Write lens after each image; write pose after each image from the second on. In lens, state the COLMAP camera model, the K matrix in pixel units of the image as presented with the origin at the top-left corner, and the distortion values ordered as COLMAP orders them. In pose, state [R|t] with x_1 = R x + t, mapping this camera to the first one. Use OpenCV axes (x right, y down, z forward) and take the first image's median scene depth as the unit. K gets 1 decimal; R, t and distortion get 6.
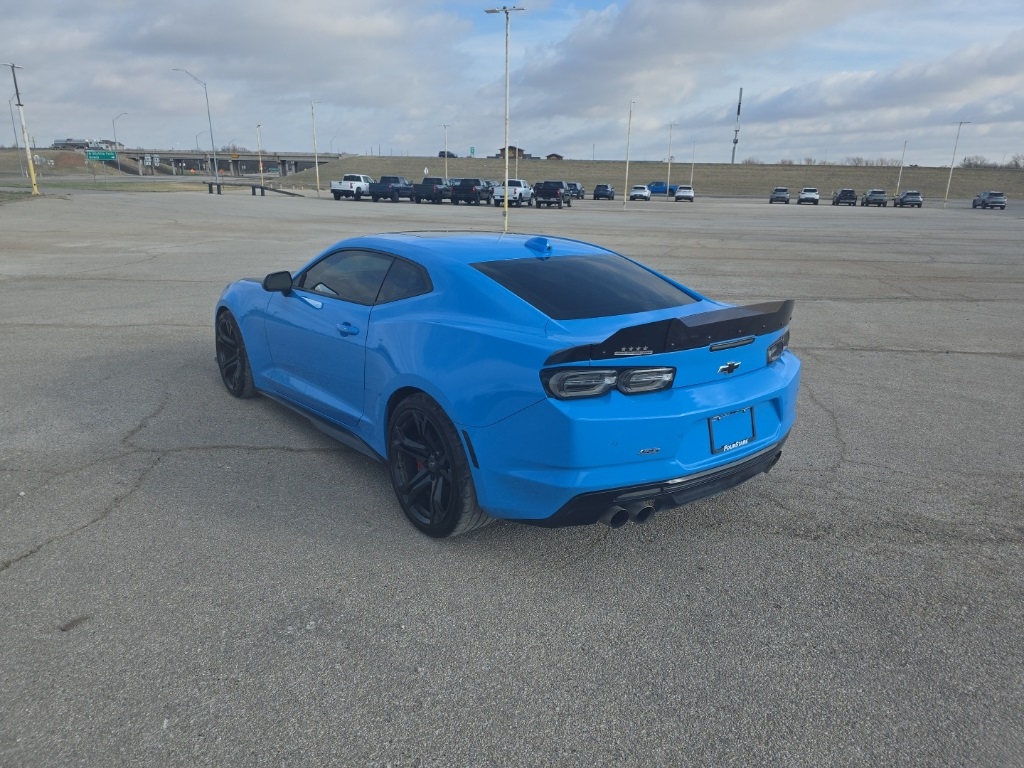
lens RADIAL K [[721.4, 0, 530.4], [0, 721.4, 416.2], [0, 0, 1]] dist [0.051245, -0.046500]
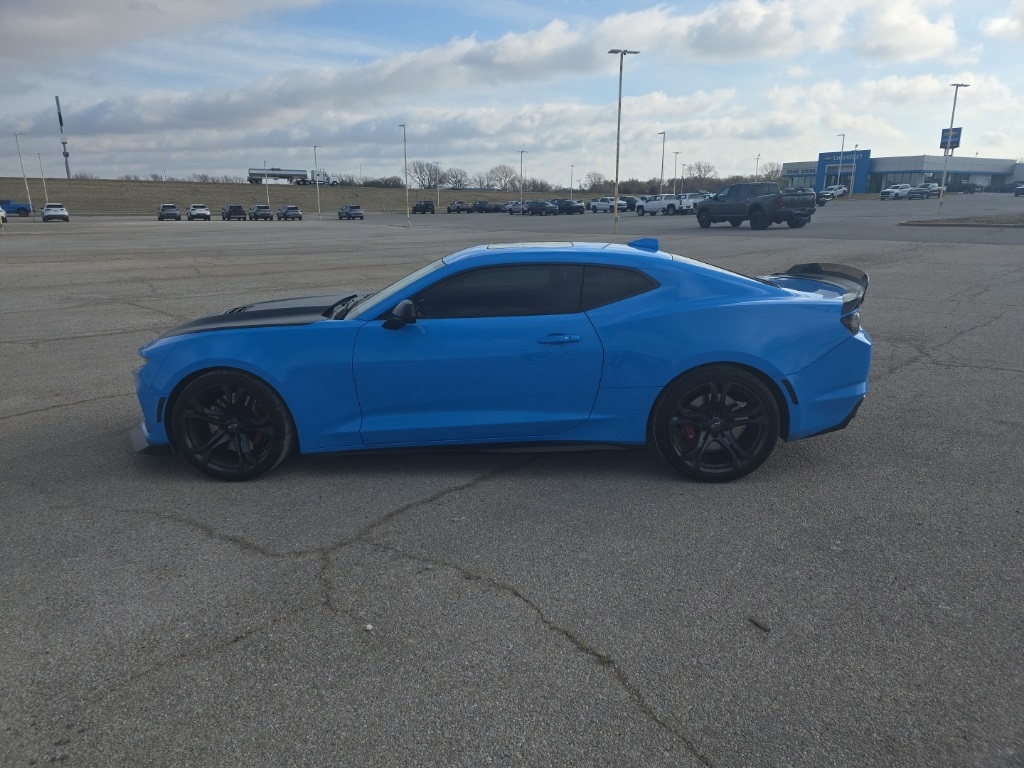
lens RADIAL K [[721.4, 0, 495.4], [0, 721.4, 399.6], [0, 0, 1]] dist [0.051245, -0.046500]
pose [[0.631897, -0.224747, 0.741751, -0.535306], [0.251836, 0.964642, 0.077742, -0.074332], [-0.732997, 0.137675, 0.666154, 0.161464]]
